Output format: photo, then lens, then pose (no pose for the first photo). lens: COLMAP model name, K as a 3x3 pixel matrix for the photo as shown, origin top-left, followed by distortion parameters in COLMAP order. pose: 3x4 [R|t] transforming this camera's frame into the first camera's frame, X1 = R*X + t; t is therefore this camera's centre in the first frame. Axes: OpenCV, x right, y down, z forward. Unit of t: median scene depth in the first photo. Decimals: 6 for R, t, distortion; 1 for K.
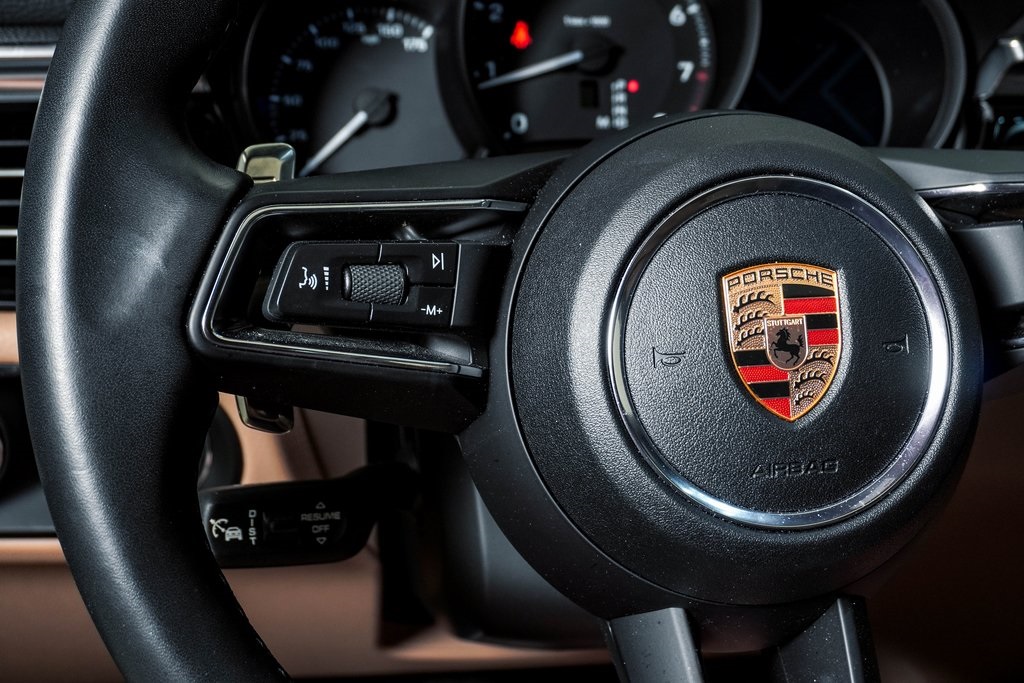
lens RADIAL K [[1421.4, 0, 502.9], [0, 1421.4, 345.2], [0, 0, 1]] dist [0.011304, 0.000000]
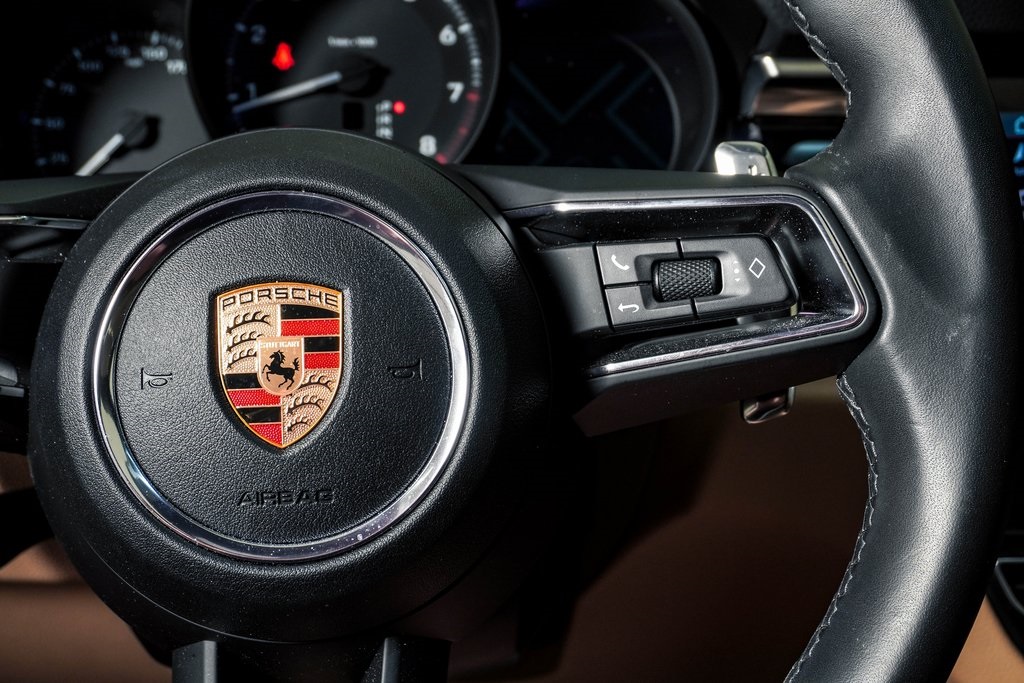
lens RADIAL K [[1421.4, 0, 515.3], [0, 1421.4, 335.3], [0, 0, 1]] dist [0.011304, 0.000000]
pose [[0.991793, 0.012960, -0.127196, 0.441260], [-0.016859, 0.999419, -0.029621, 0.003225], [0.126738, 0.031523, 0.991435, 0.067265]]
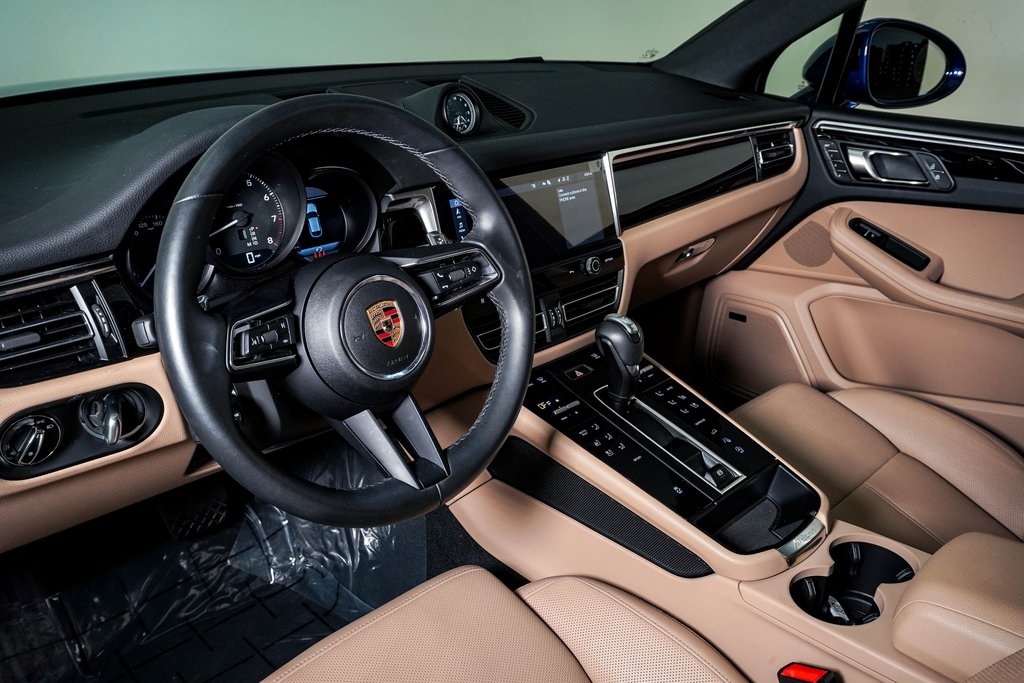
lens RADIAL K [[860.0, 0, 509.5], [0, 860.0, 340.6], [0, 0, 1]] dist [-0.017265, 0.015279]
pose [[0.803290, -0.244286, 0.543185, -0.641937], [0.183757, 0.969174, 0.164116, -0.231207], [-0.566532, -0.032018, 0.823417, -0.797663]]
